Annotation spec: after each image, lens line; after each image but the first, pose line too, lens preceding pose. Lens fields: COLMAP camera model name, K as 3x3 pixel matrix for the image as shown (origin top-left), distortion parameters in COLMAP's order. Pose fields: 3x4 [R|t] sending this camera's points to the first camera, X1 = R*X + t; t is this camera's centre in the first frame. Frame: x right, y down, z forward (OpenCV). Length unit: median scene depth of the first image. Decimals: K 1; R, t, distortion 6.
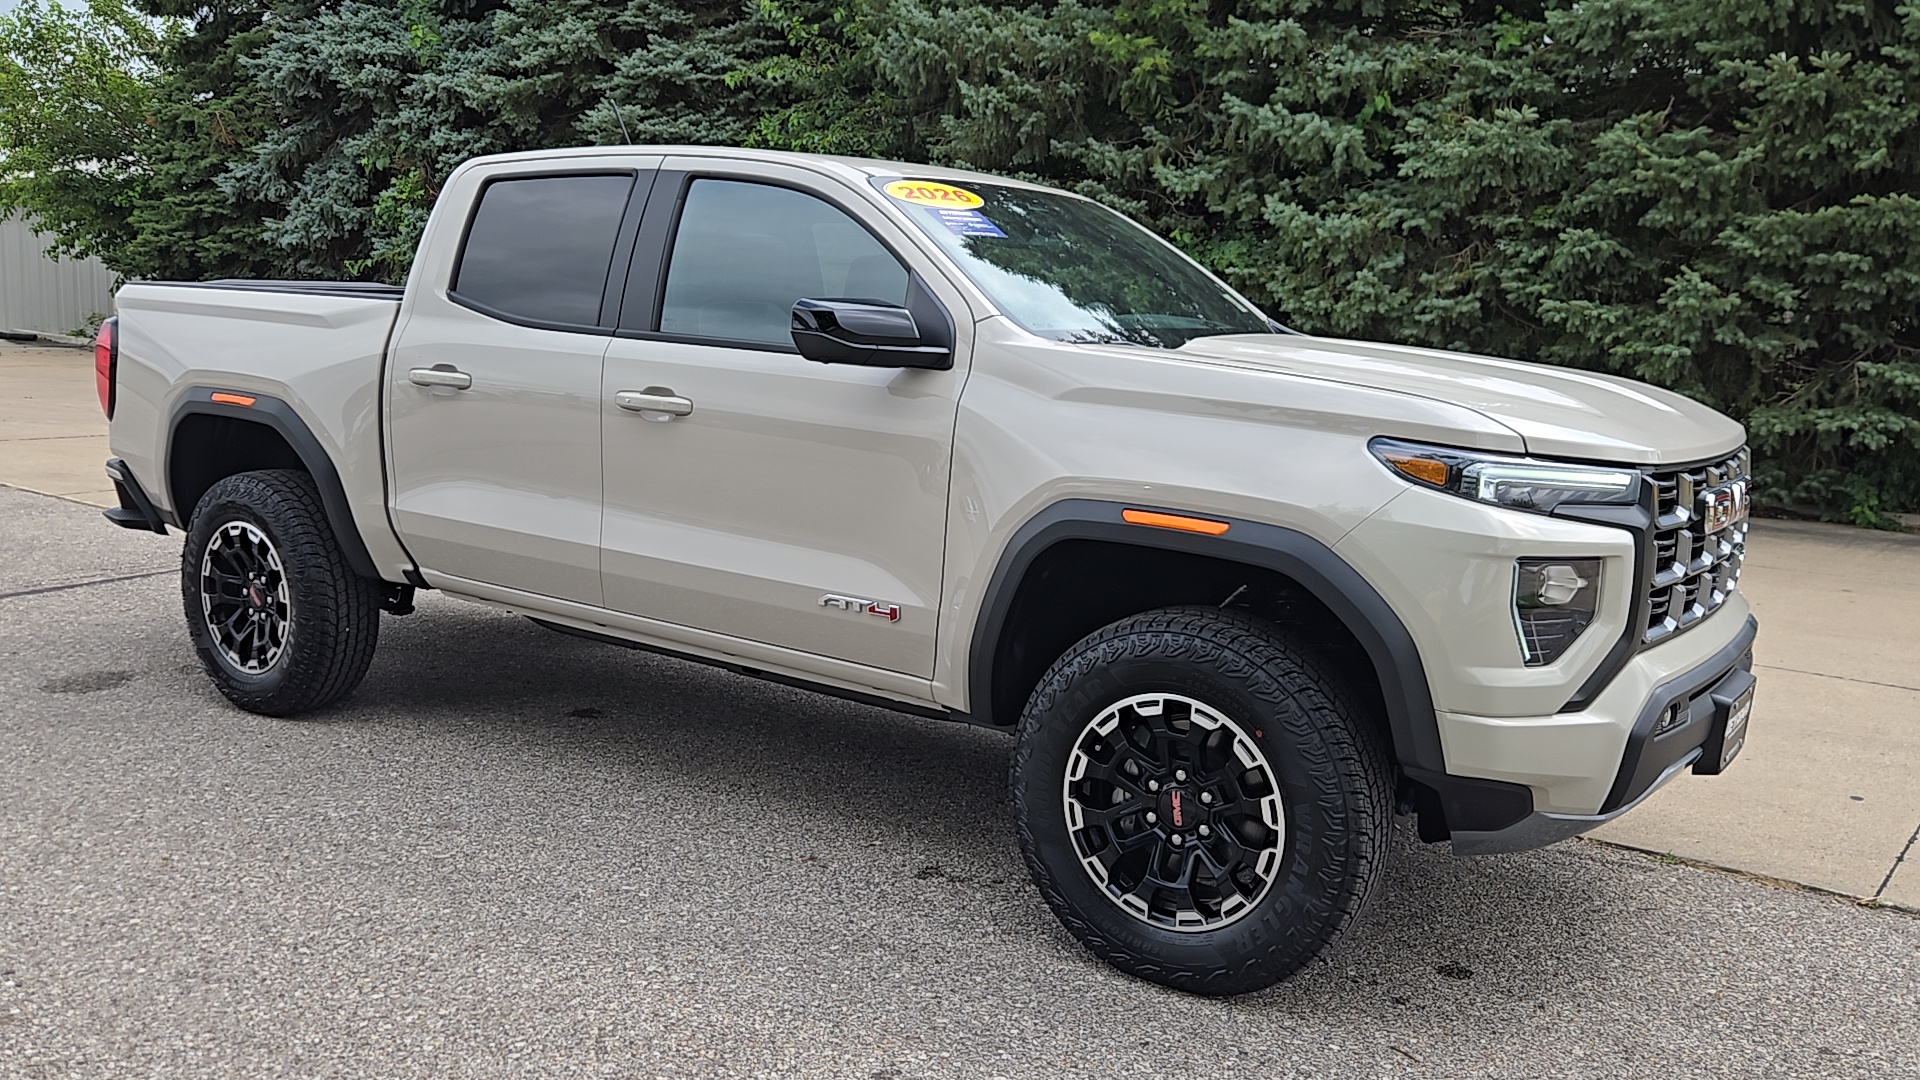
lens RADIAL K [[1601.6, 0, 952.1], [0, 1601.6, 535.2], [0, 0, 1]] dist [0.011800, -0.007432]
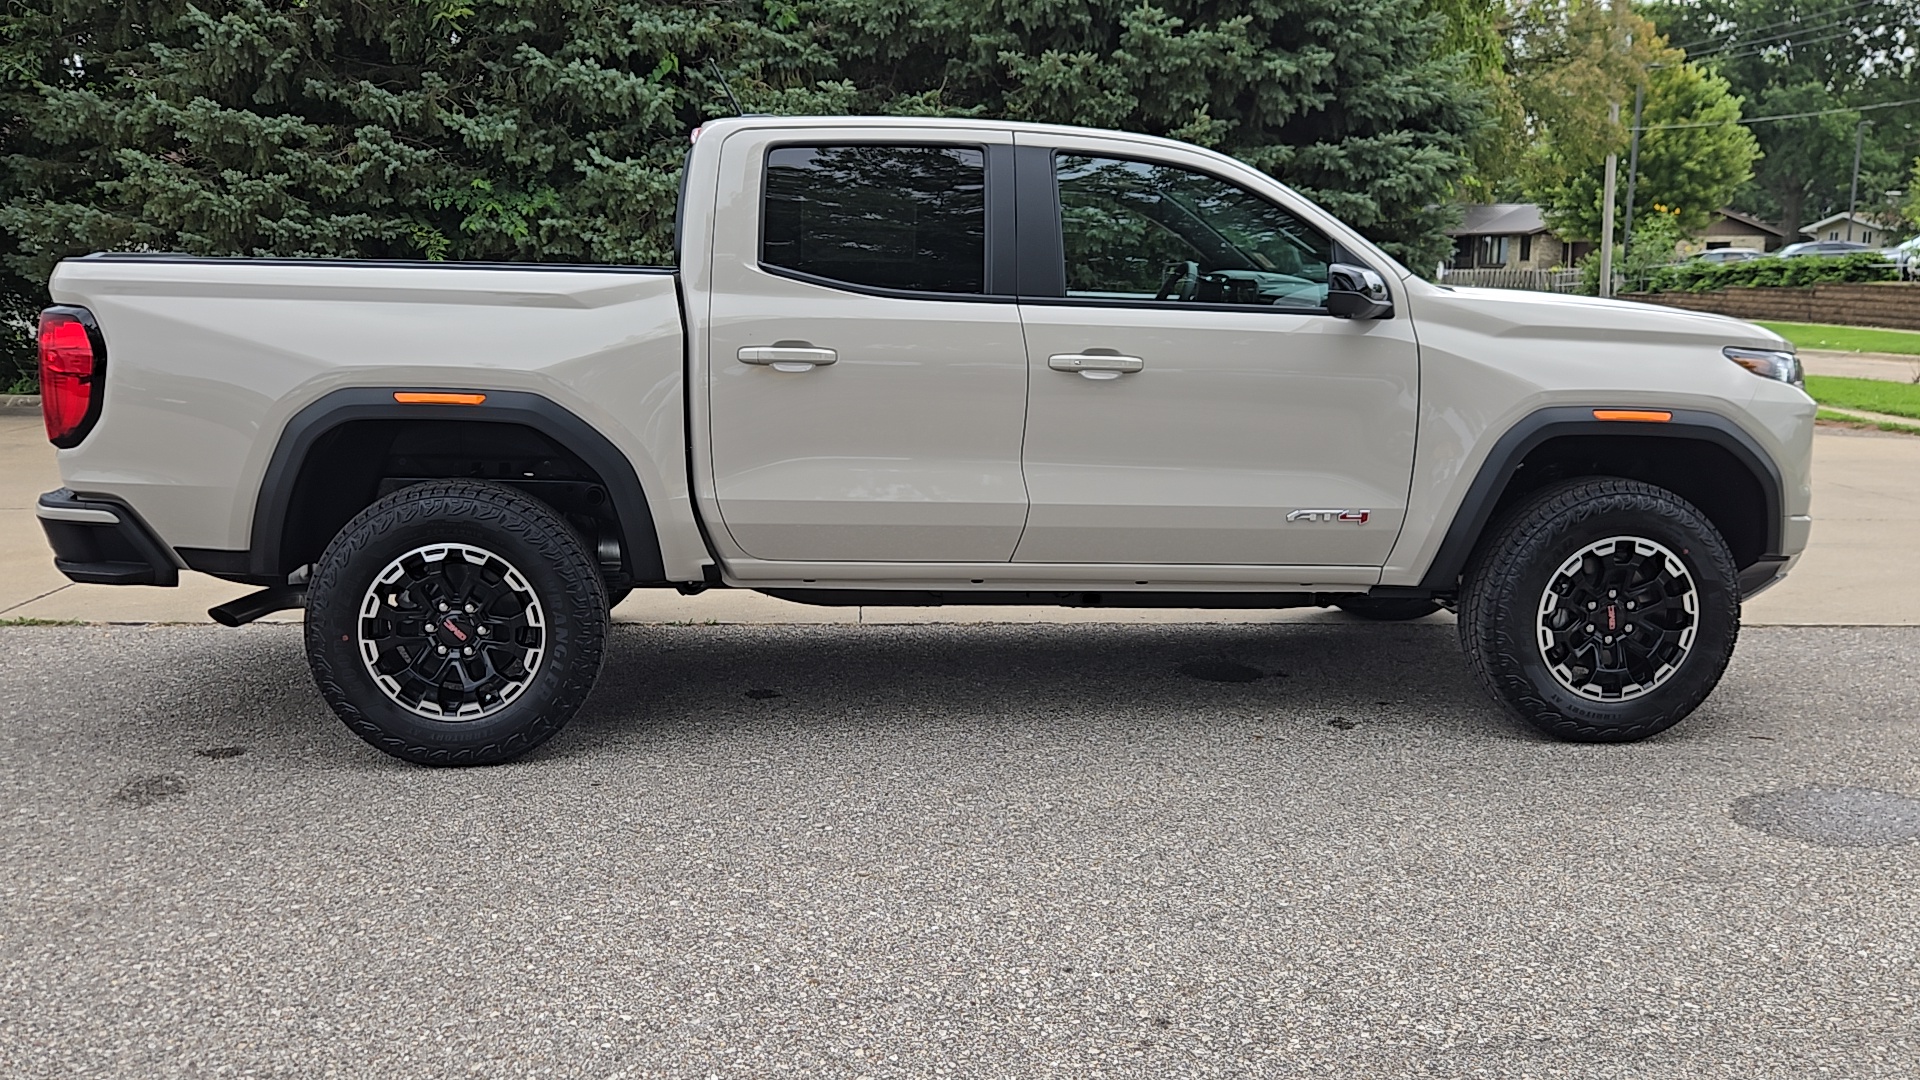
lens RADIAL K [[1574.6, 0, 970.2], [0, 1574.6, 531.4], [0, 0, 1]] dist [0.006121, -0.006891]
pose [[0.753442, -0.131132, 0.644305, -1.053167], [0.108002, 0.991283, 0.075454, -0.065113], [-0.648584, 0.012736, 0.761037, 0.266312]]
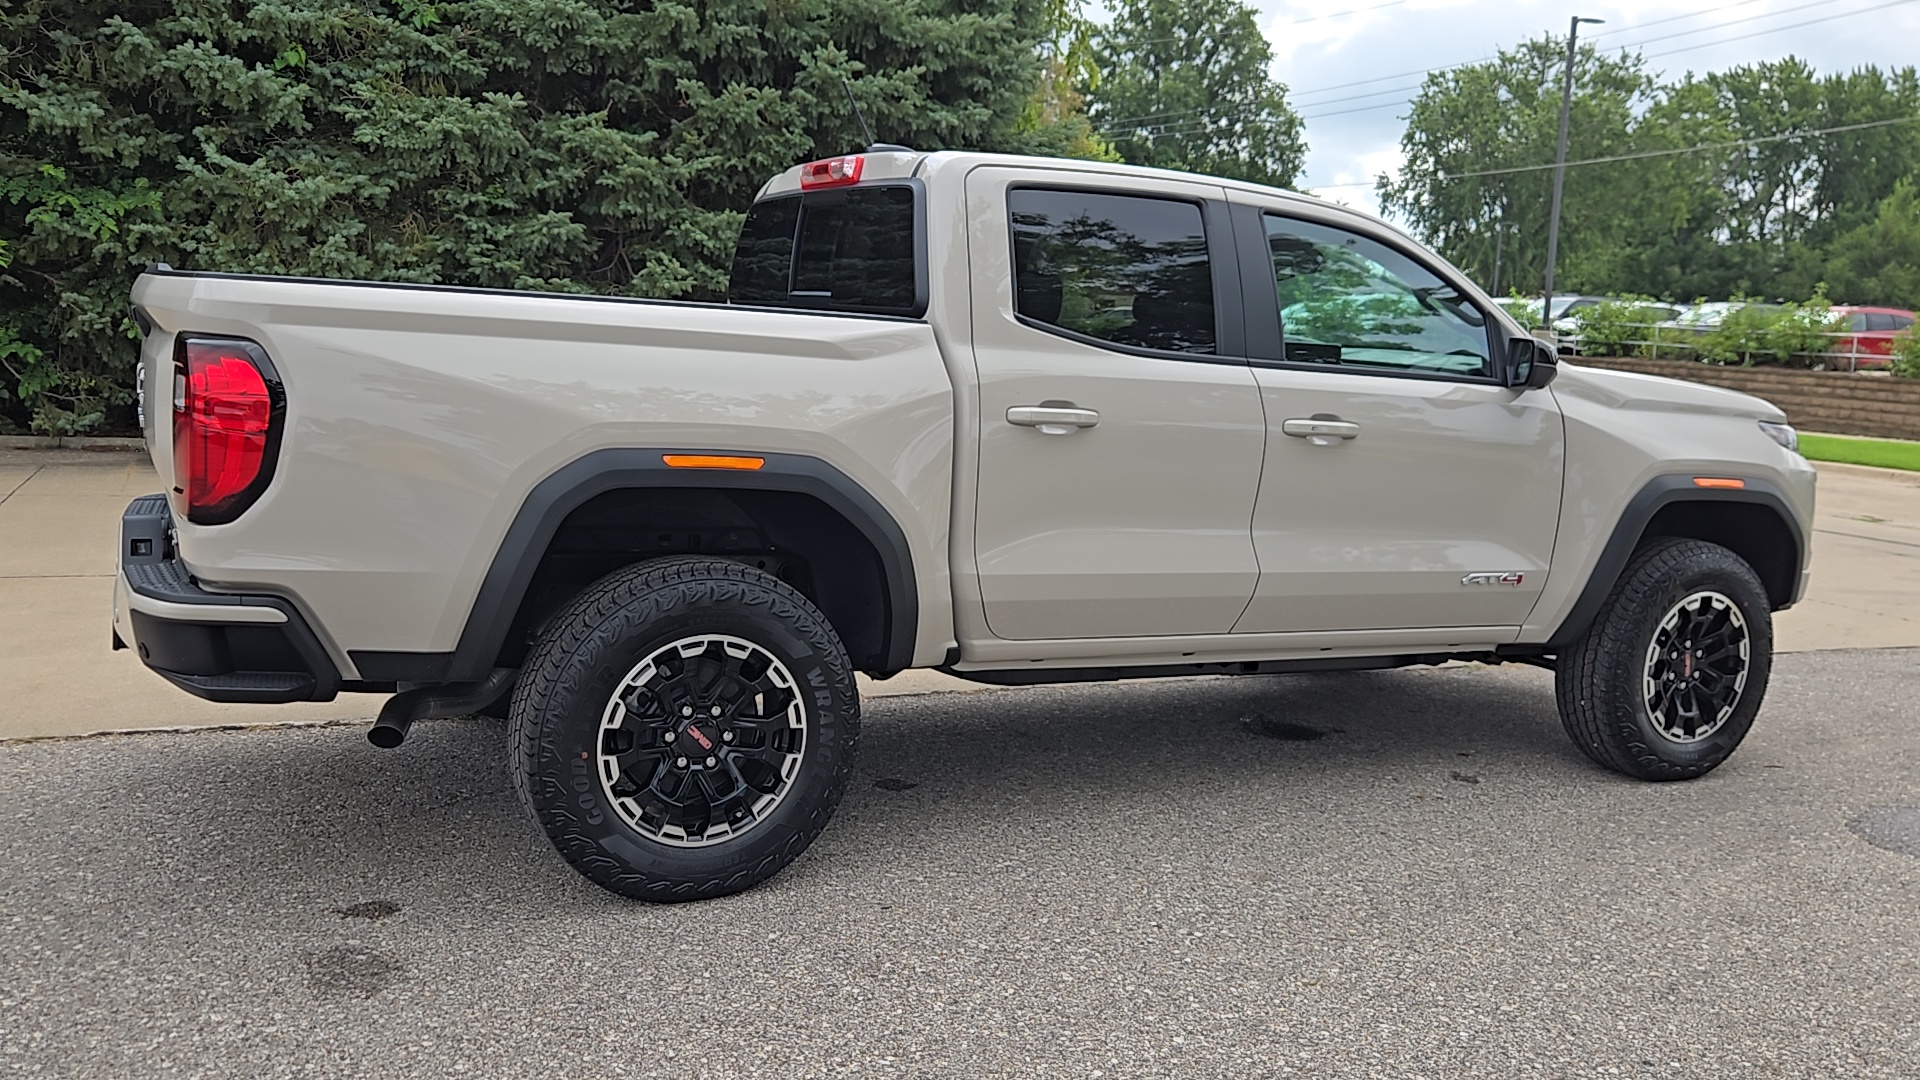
lens RADIAL K [[1565.1, 0, 960.0], [0, 1565.1, 540.0], [0, 0, 1]] dist [0.005759, -0.002085]
pose [[0.473137, -0.127550, 0.871706, -1.347846], [0.090013, 0.991285, 0.096190, -0.144741], [-0.876378, 0.032954, 0.480495, 0.783572]]
